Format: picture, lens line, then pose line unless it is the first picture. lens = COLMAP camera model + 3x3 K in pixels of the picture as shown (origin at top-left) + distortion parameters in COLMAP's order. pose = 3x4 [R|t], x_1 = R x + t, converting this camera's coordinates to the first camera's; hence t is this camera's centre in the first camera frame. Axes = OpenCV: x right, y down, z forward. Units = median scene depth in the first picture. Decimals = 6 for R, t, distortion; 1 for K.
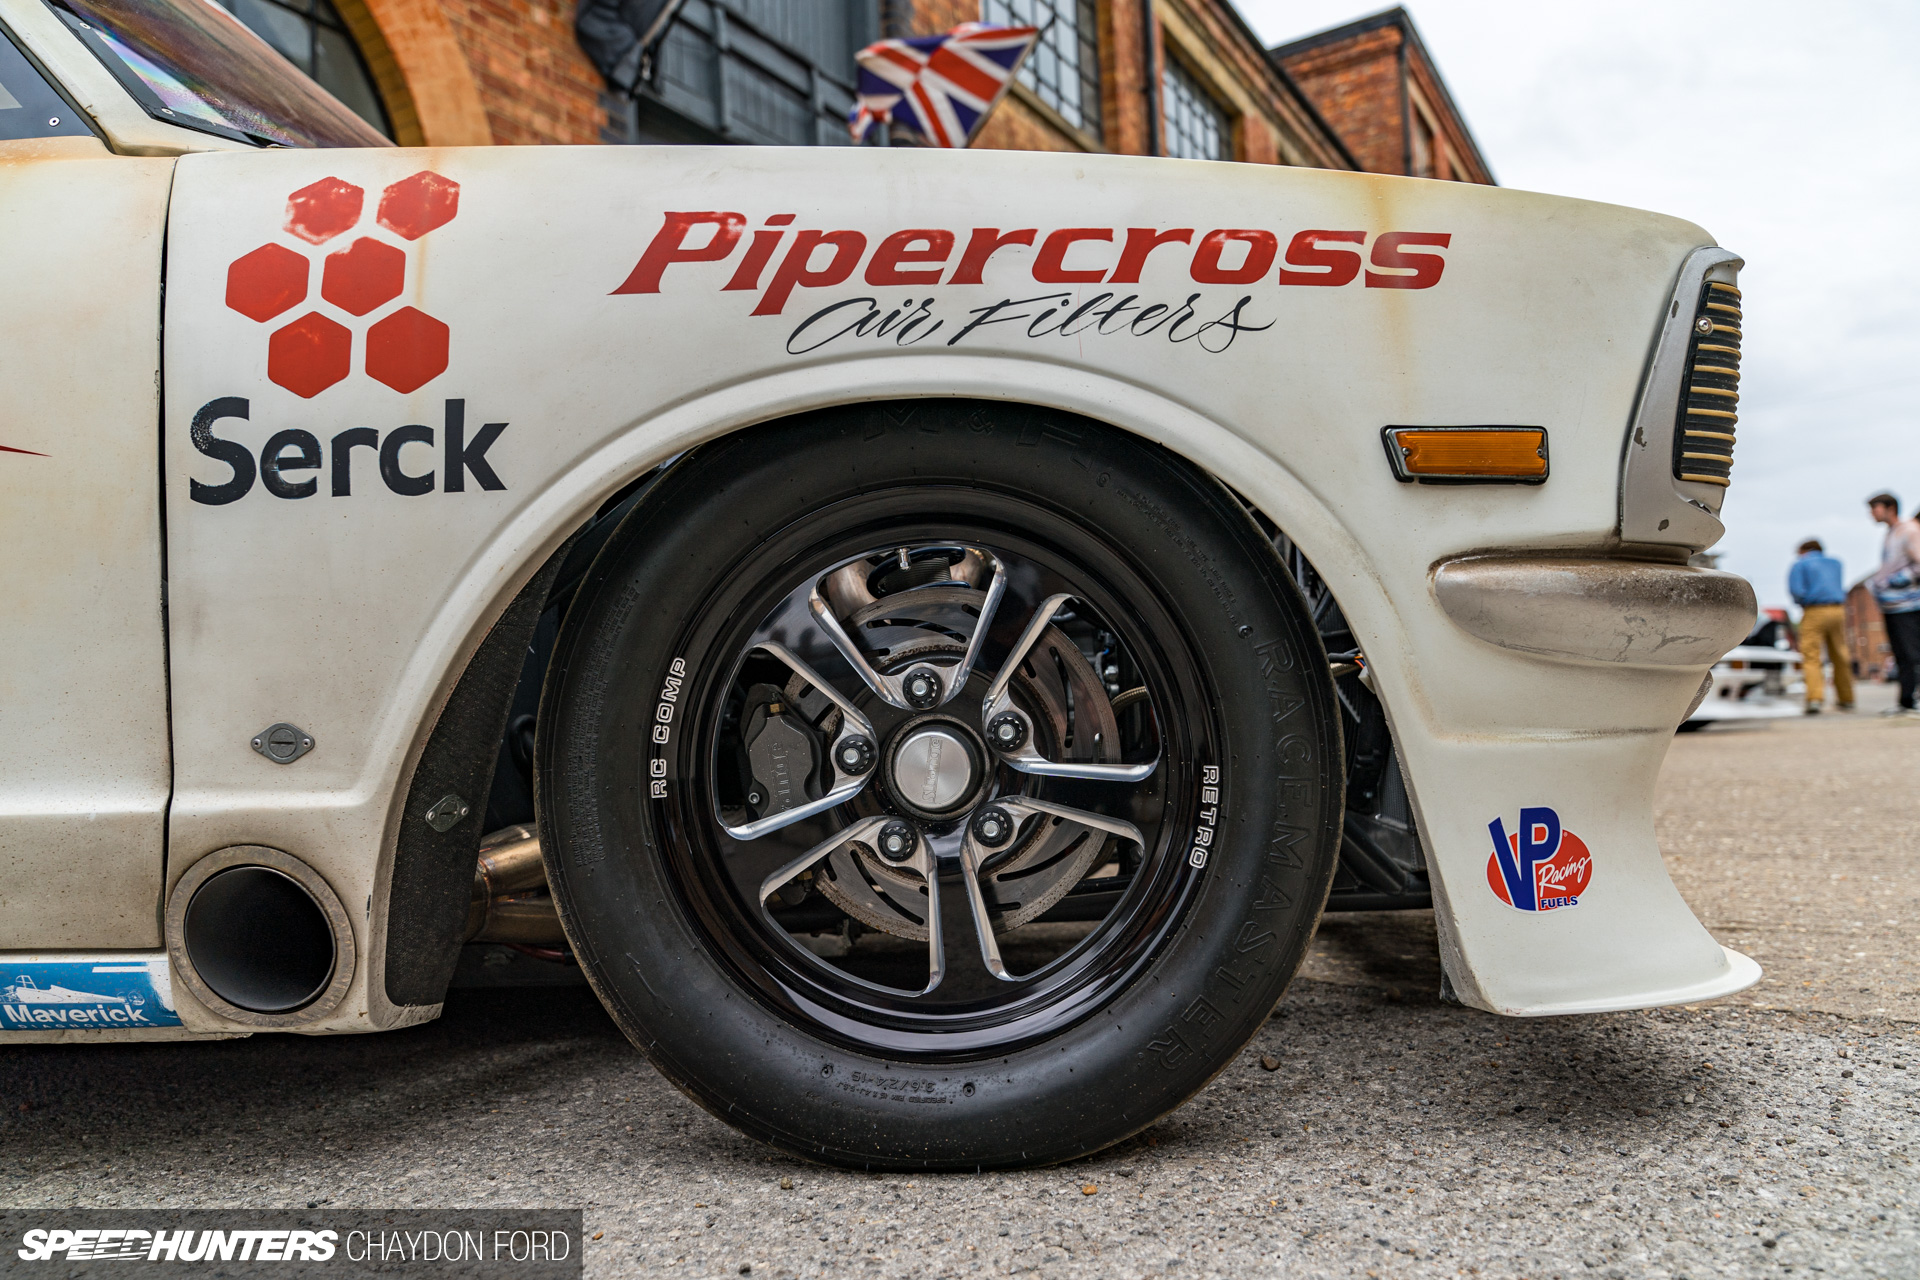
lens RADIAL K [[1321.8, 0, 962.7], [0, 1321.8, 638.9], [0, 0, 1]] dist [0.002765, 0.000103]
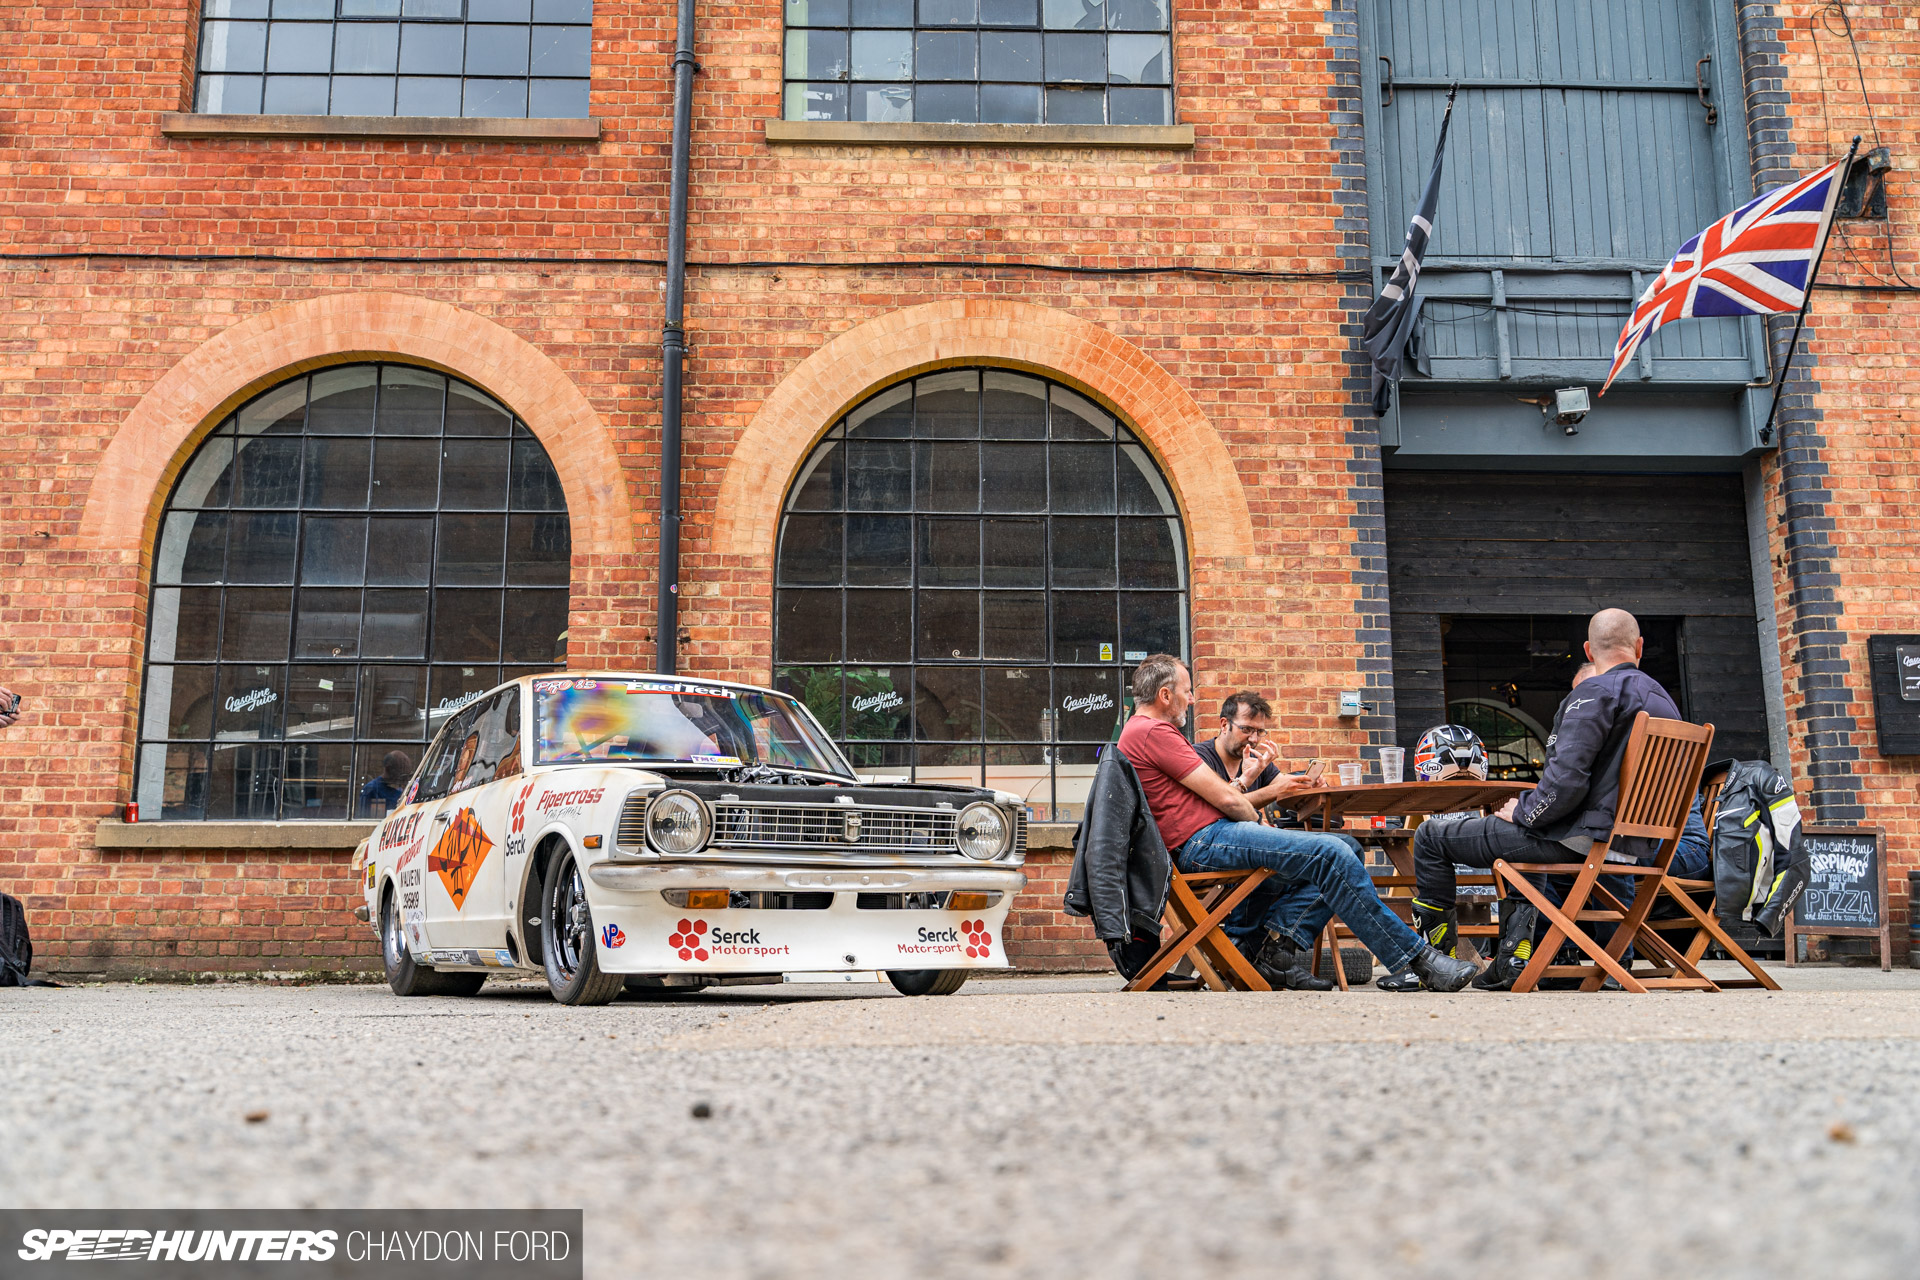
lens RADIAL K [[1683.0, 0, 963.1], [0, 1683.0, 642.1], [0, 0, 1]] dist [-0.010469, 0.011564]
pose [[0.545545, -0.120920, -0.829312, 5.637396], [0.030506, 0.991746, -0.124536, -0.061849], [0.837526, 0.042641, 0.544731, -1.026707]]
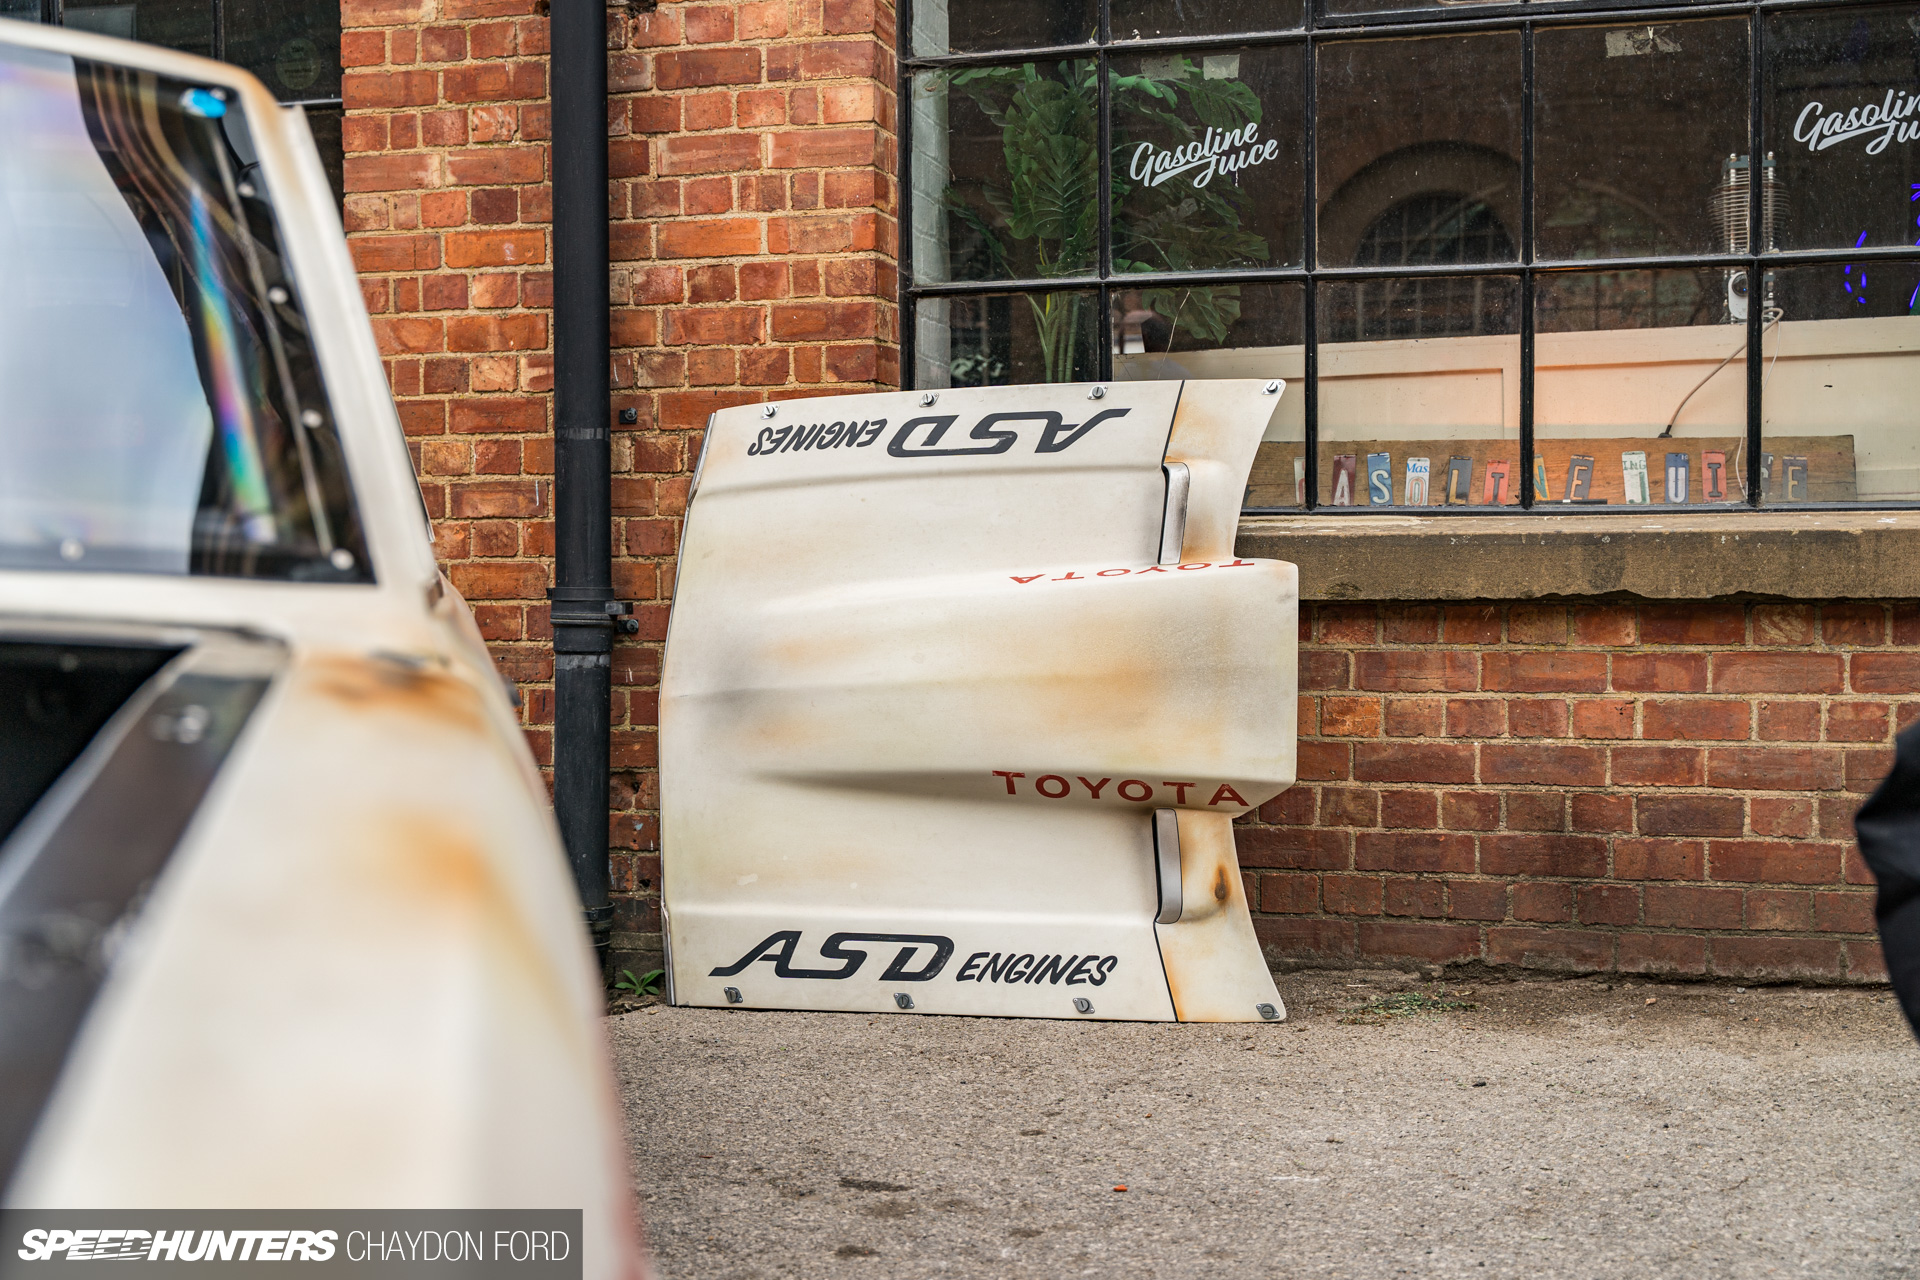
lens RADIAL K [[2189.9, 0, 962.8], [0, 2189.9, 648.3], [0, 0, 1]] dist [0.019755, 0.000000]
pose [[0.280869, 0.074164, -0.956876, 0.851611], [0.051995, 0.994370, 0.092332, -0.446674], [0.958337, -0.075686, 0.275432, 2.490460]]
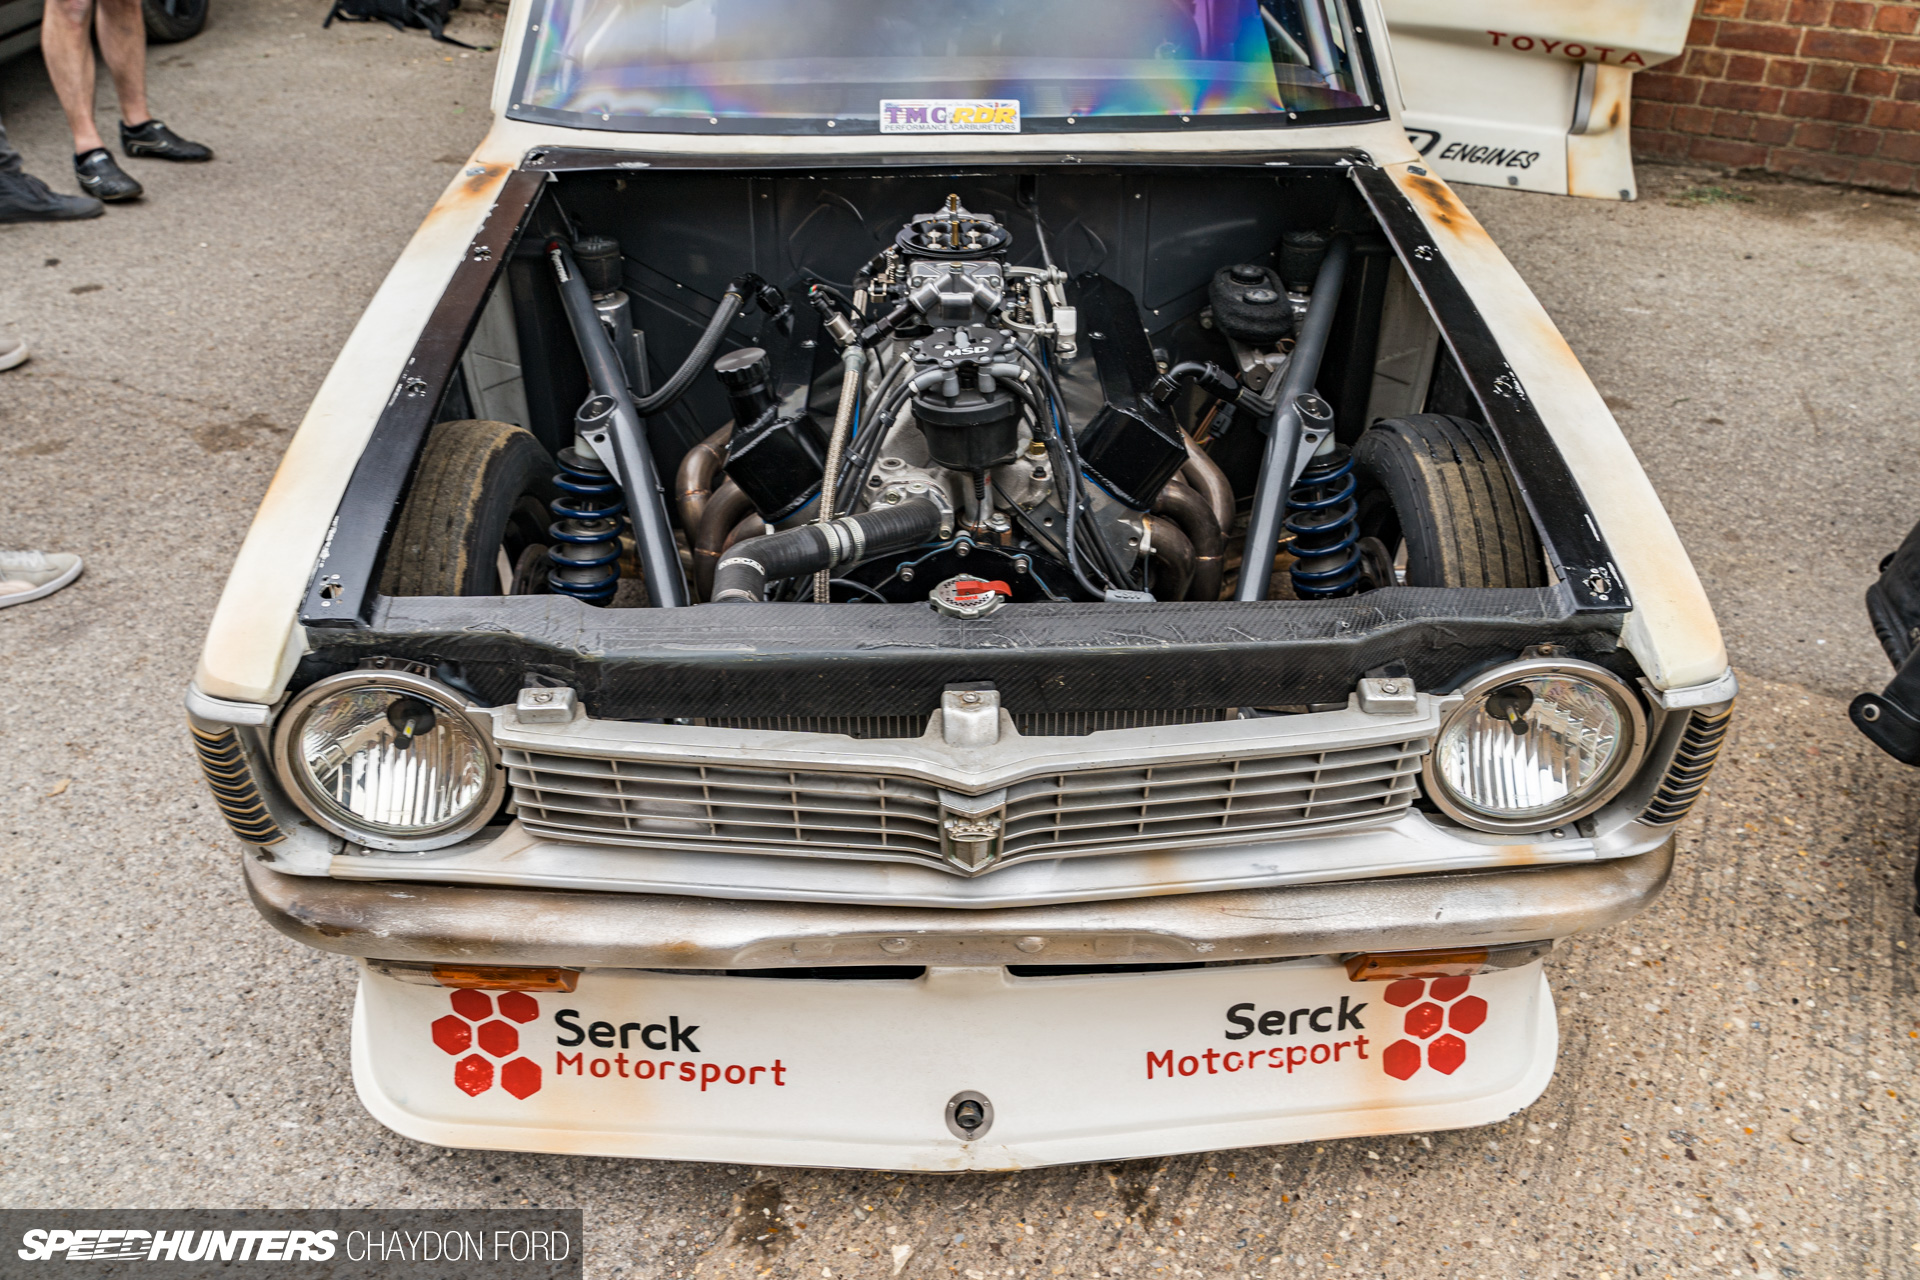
lens RADIAL K [[1615.0, 0, 887.6], [0, 1615.0, 651.6], [0, 0, 1]] dist [0.012055, -0.003927]
pose [[0.074679, 0.589761, -0.804117, 1.841505], [0.037814, 0.804114, 0.593271, -1.216204], [0.996490, -0.074712, 0.037749, 1.609320]]
